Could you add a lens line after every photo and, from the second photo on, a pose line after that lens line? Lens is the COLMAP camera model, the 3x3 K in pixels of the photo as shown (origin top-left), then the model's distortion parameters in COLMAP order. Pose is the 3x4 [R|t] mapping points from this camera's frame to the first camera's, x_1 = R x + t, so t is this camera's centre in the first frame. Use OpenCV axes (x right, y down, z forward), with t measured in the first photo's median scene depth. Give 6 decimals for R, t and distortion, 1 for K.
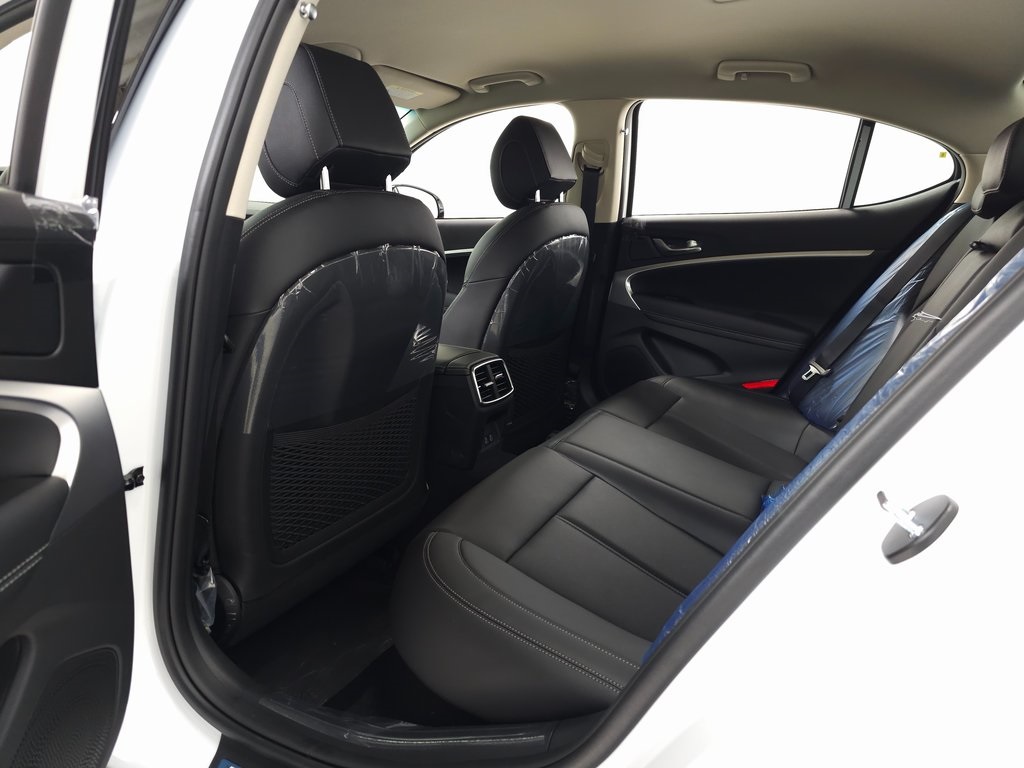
lens RADIAL K [[682.8, 0, 512.0], [0, 682.8, 384.0], [0, 0, 1]] dist [0.058623, -0.086961]
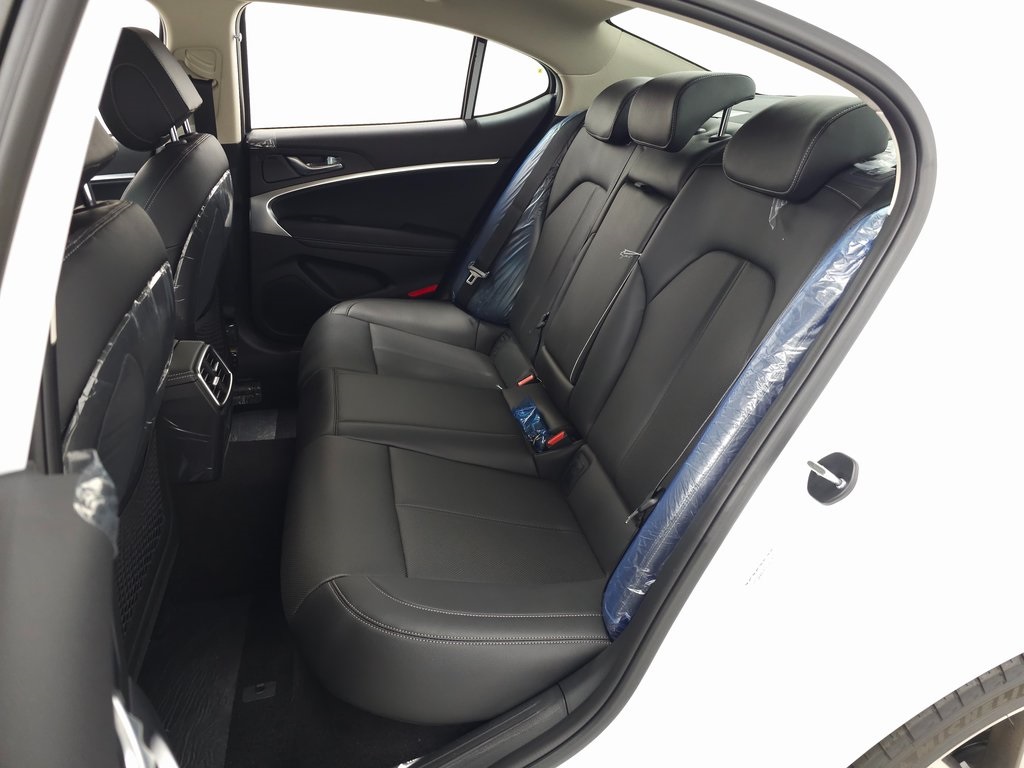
lens RADIAL K [[682.8, 0, 512.0], [0, 682.8, 384.0], [0, 0, 1]] dist [0.058623, -0.086961]
pose [[0.746772, -0.306720, 0.590131, -0.232864], [0.161975, 0.944466, 0.285917, -0.158388], [-0.645055, -0.117929, 0.754982, 0.083703]]
